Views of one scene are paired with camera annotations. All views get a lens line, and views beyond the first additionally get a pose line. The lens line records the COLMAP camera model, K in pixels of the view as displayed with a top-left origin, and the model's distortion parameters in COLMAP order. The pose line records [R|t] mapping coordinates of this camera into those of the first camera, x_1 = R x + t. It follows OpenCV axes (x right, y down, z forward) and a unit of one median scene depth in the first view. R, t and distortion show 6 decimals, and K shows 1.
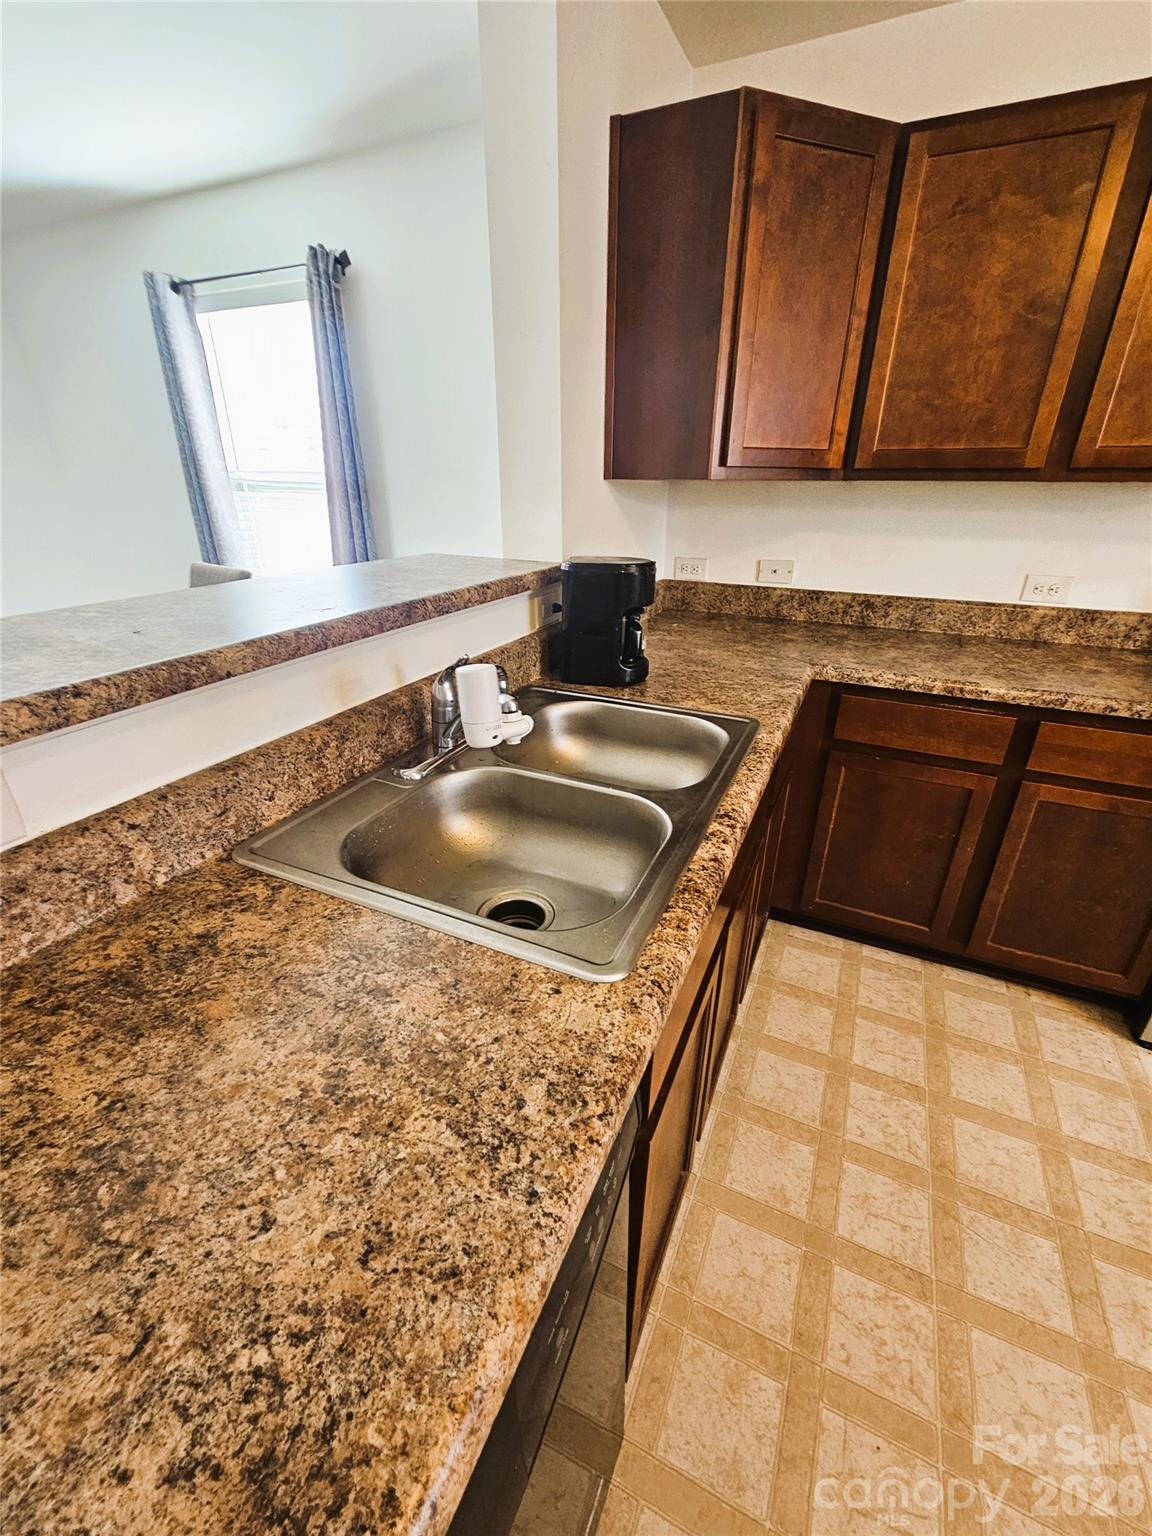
lens RADIAL K [[630.1, 0, 576.9], [0, 630.1, 770.8], [0, 0, 1]] dist [0.000054, 0.000792]
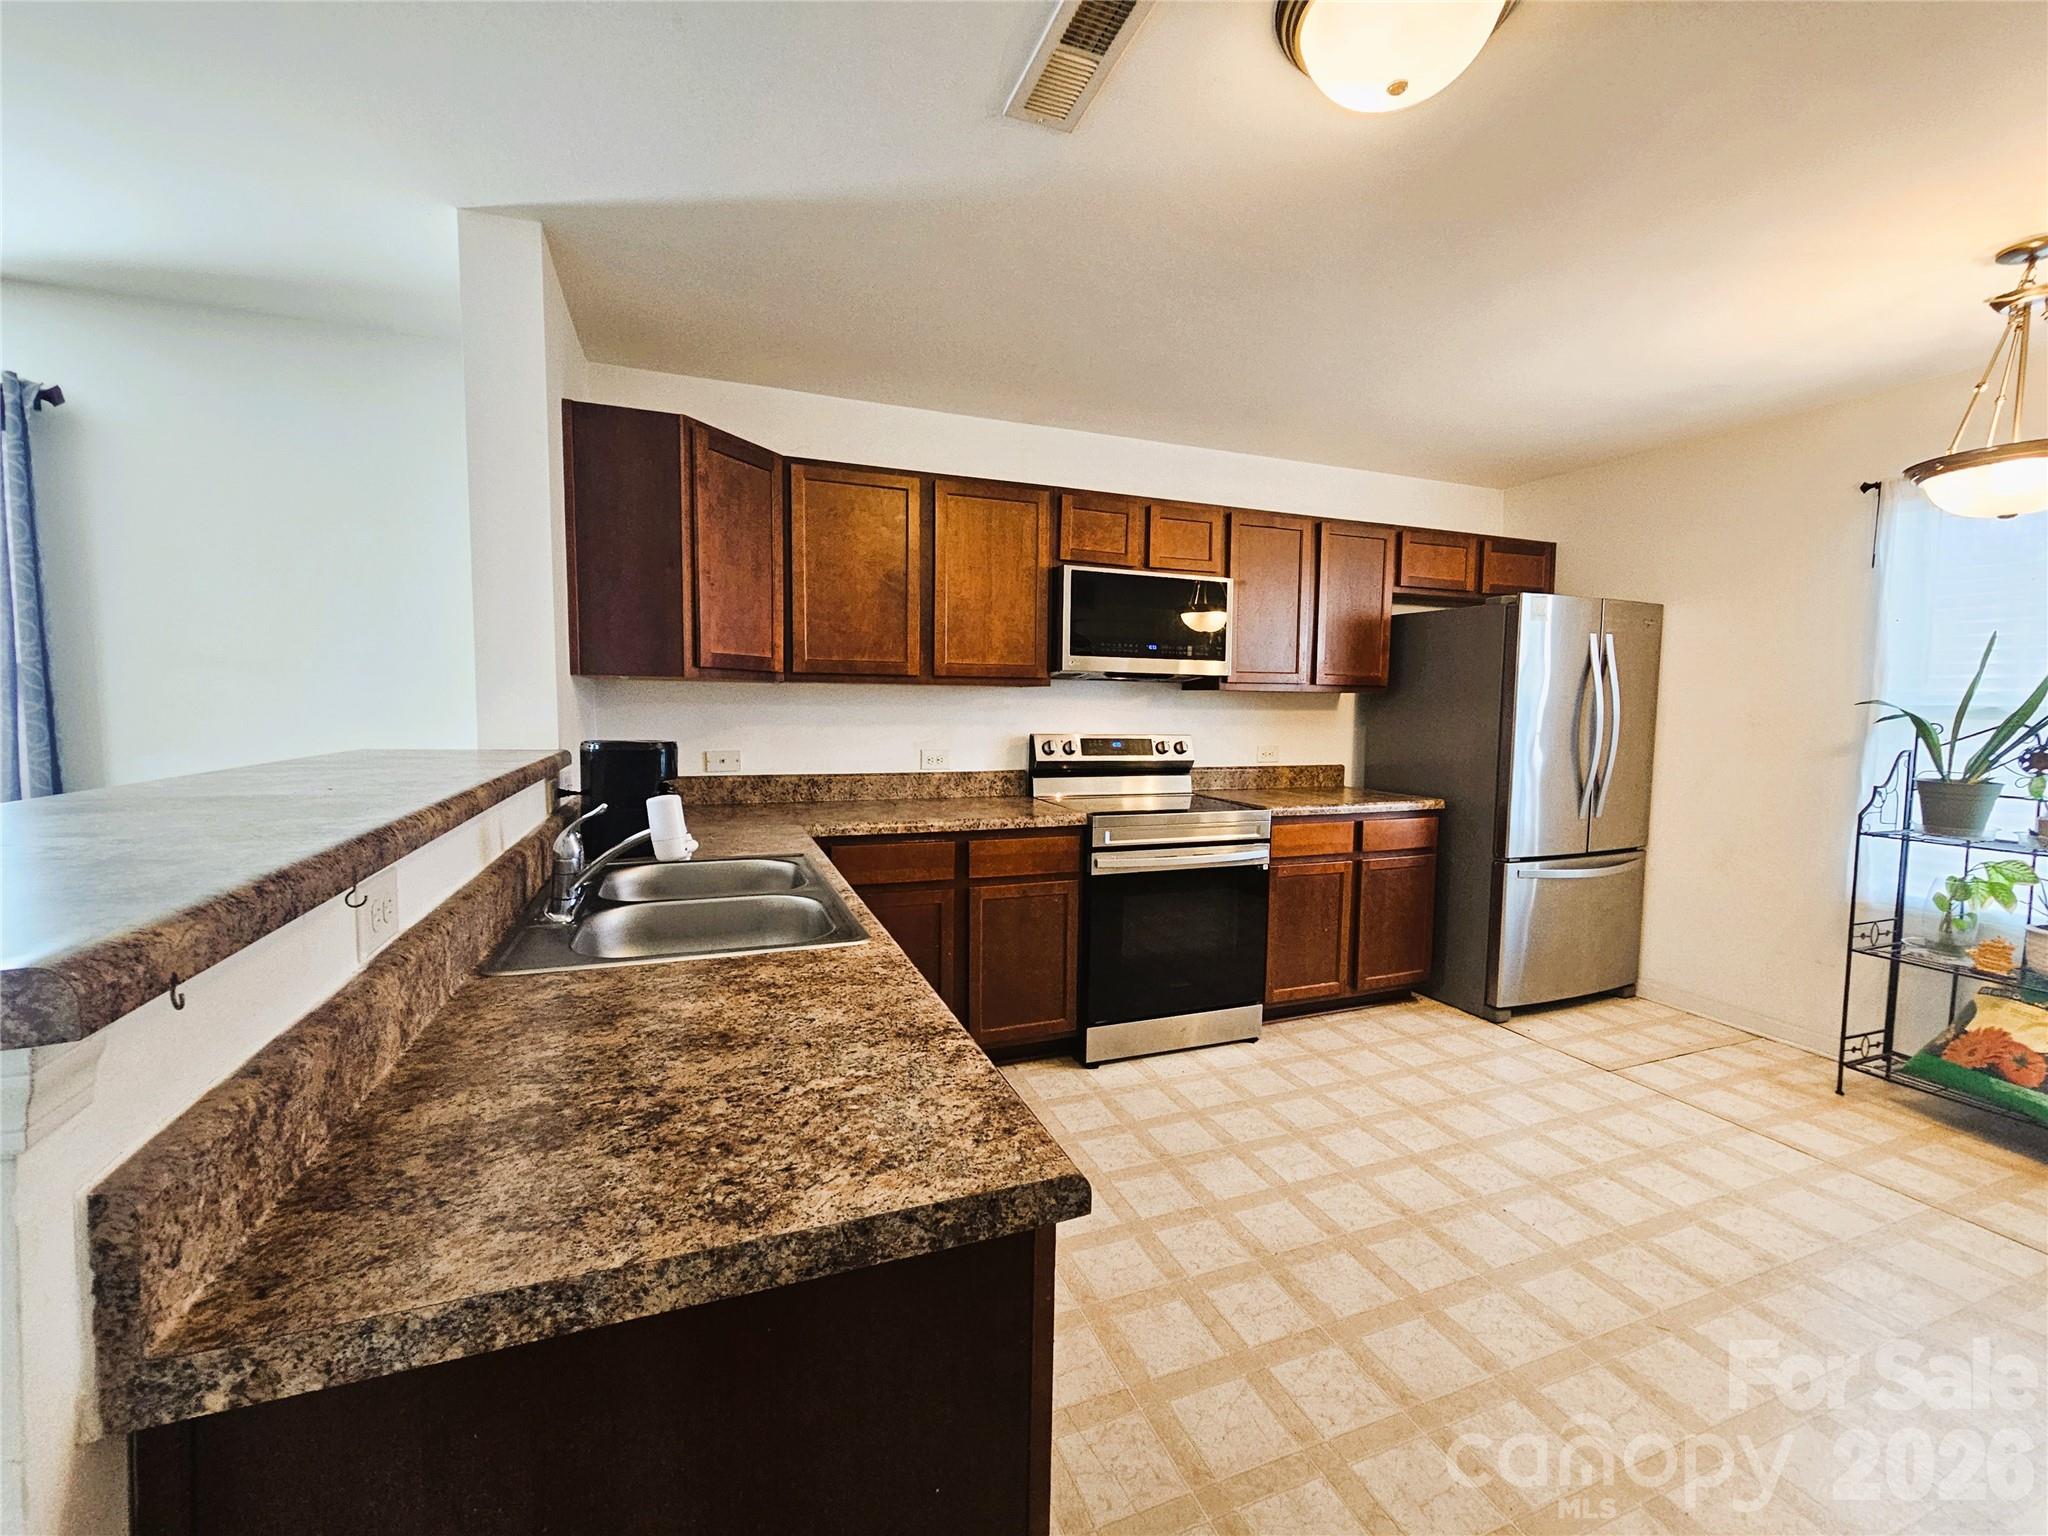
lens RADIAL K [[840.1, 0, 1035.2], [0, 840.1, 758.7], [0, 0, 1]] dist [0.000054, 0.000792]
pose [[0.686361, -0.045406, 0.725843, -0.477057], [0.296521, 0.928797, -0.222289, 0.199714], [-0.664067, 0.367798, 0.650953, -0.351113]]
